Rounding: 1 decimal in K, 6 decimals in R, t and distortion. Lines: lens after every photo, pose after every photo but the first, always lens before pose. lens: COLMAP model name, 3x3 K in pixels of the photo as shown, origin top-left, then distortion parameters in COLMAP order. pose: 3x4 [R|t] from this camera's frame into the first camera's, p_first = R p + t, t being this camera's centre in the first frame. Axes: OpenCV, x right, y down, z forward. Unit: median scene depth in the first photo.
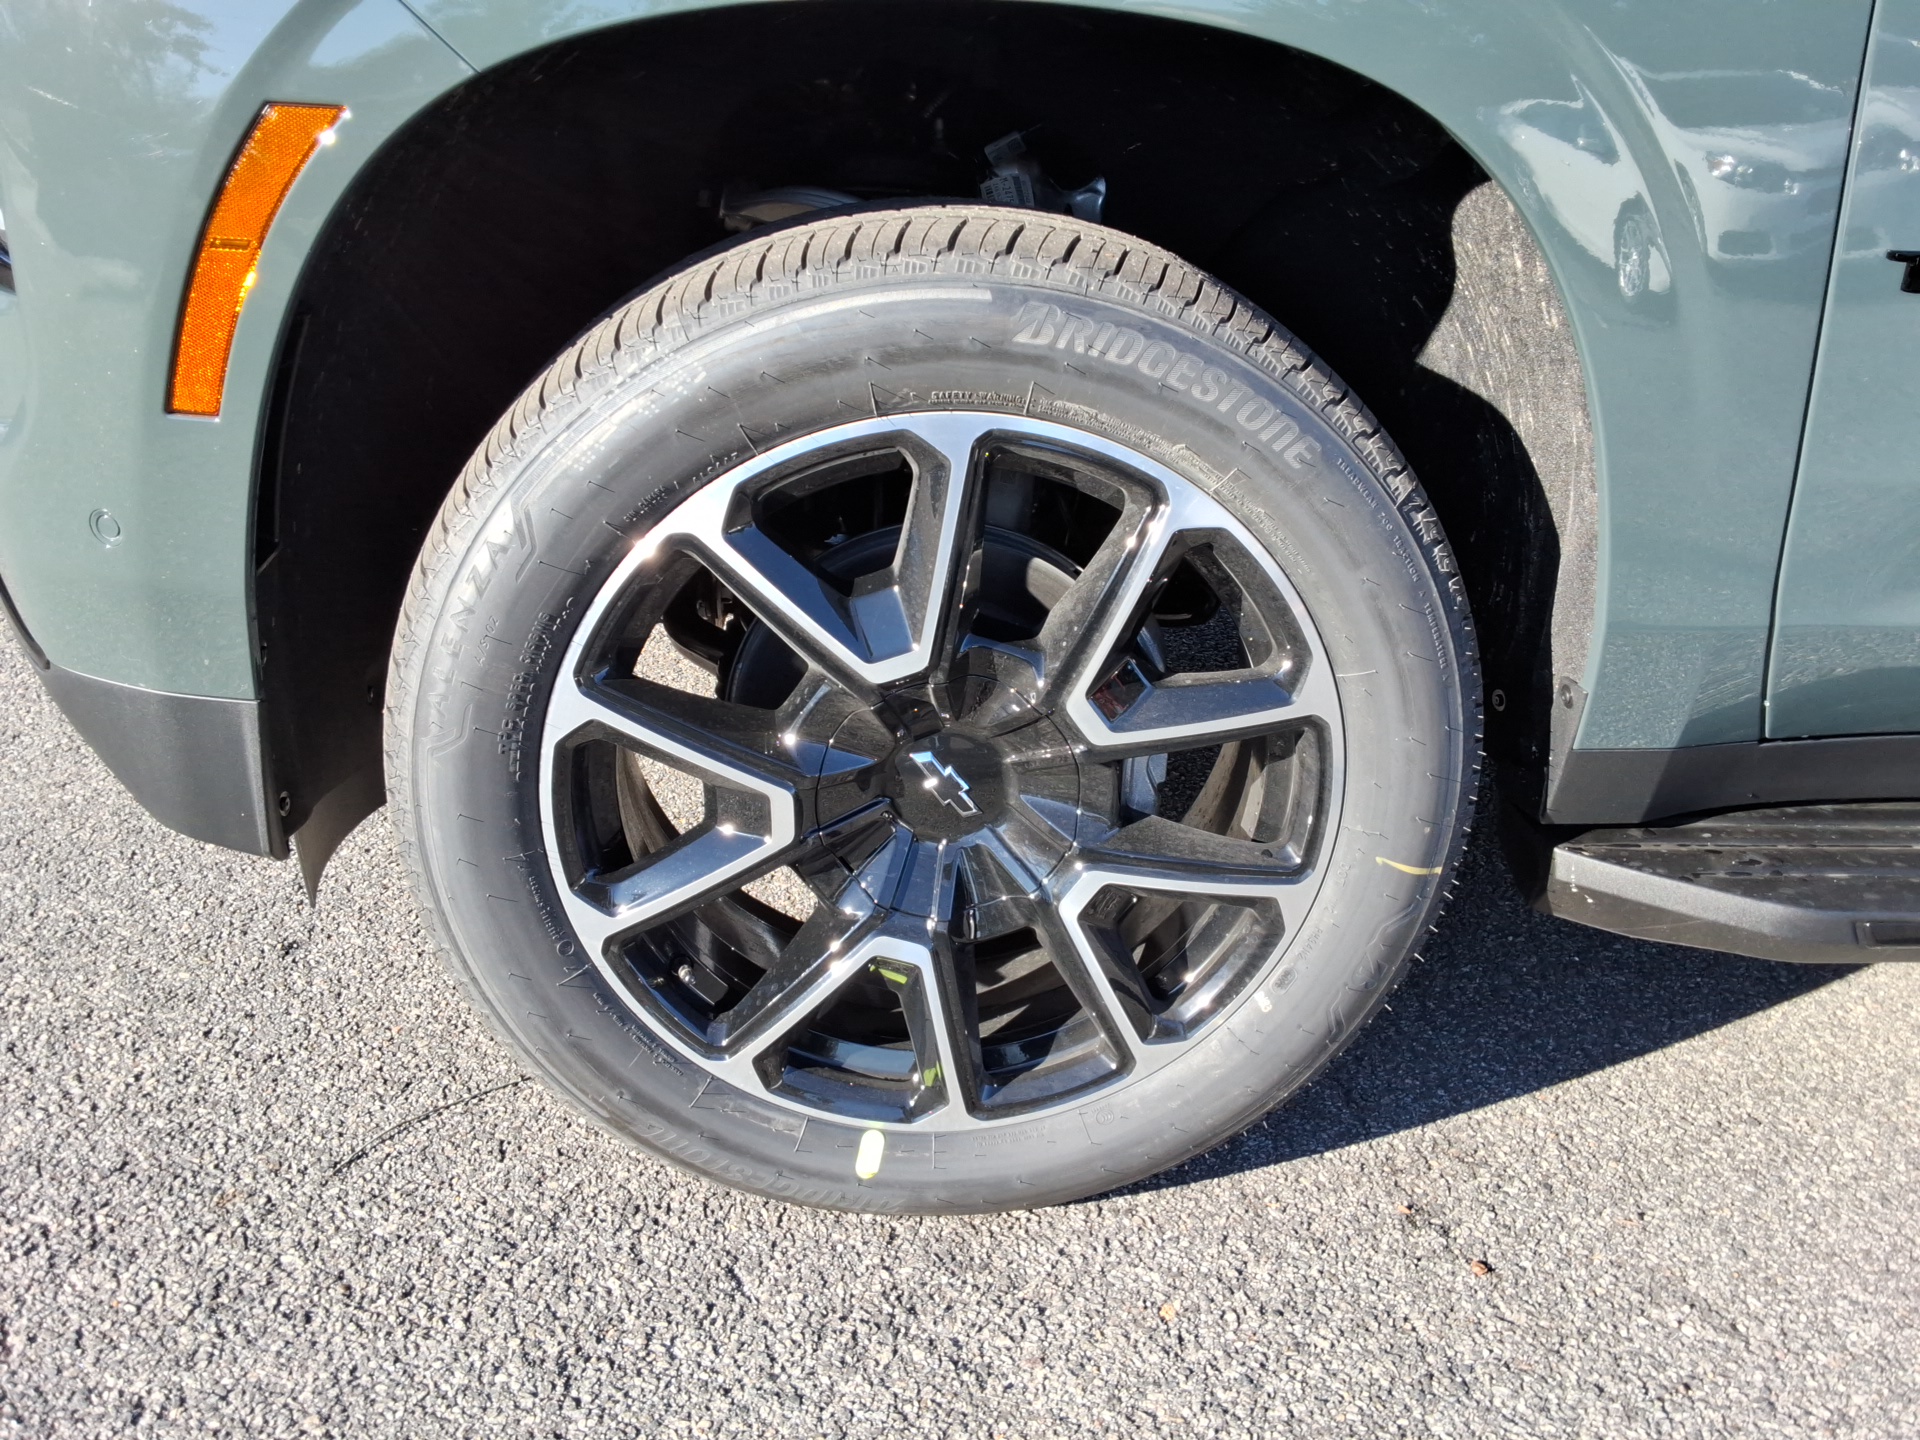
lens RADIAL K [[1543.1, 0, 968.4], [0, 1543.1, 705.3], [0, 0, 1]] dist [0.099053, -0.153131]
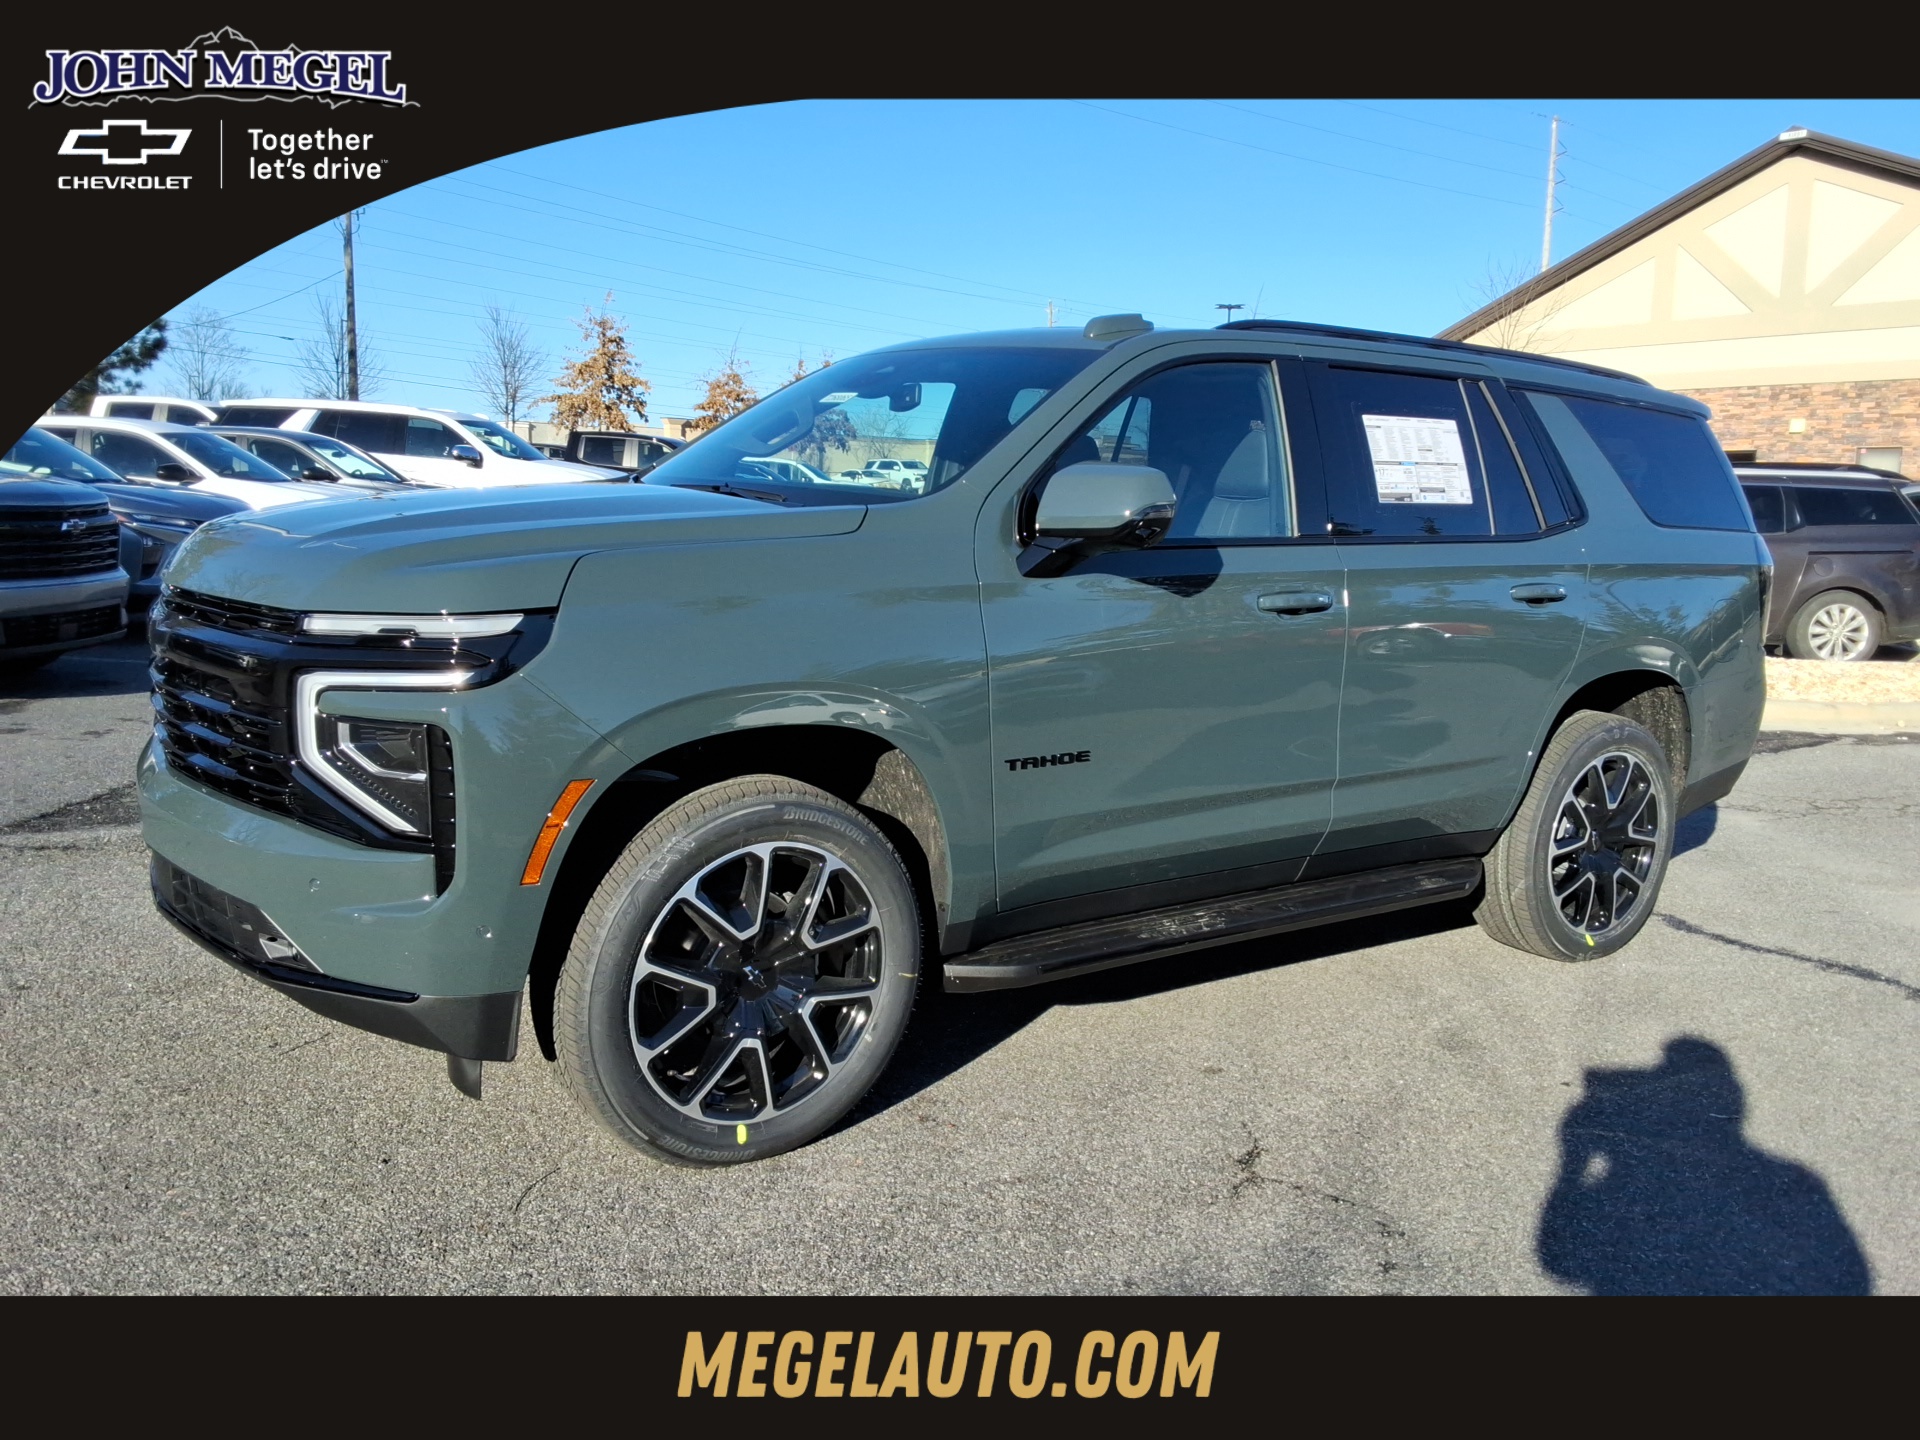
lens RADIAL K [[1543.1, 0, 959.1], [0, 1543.1, 717.7], [0, 0, 1]] dist [0.099053, -0.153131]
pose [[0.843827, -0.099267, 0.527354, -1.116959], [0.218473, 0.961157, -0.168659, 0.151291], [-0.490128, 0.257532, 0.832738, -1.578680]]
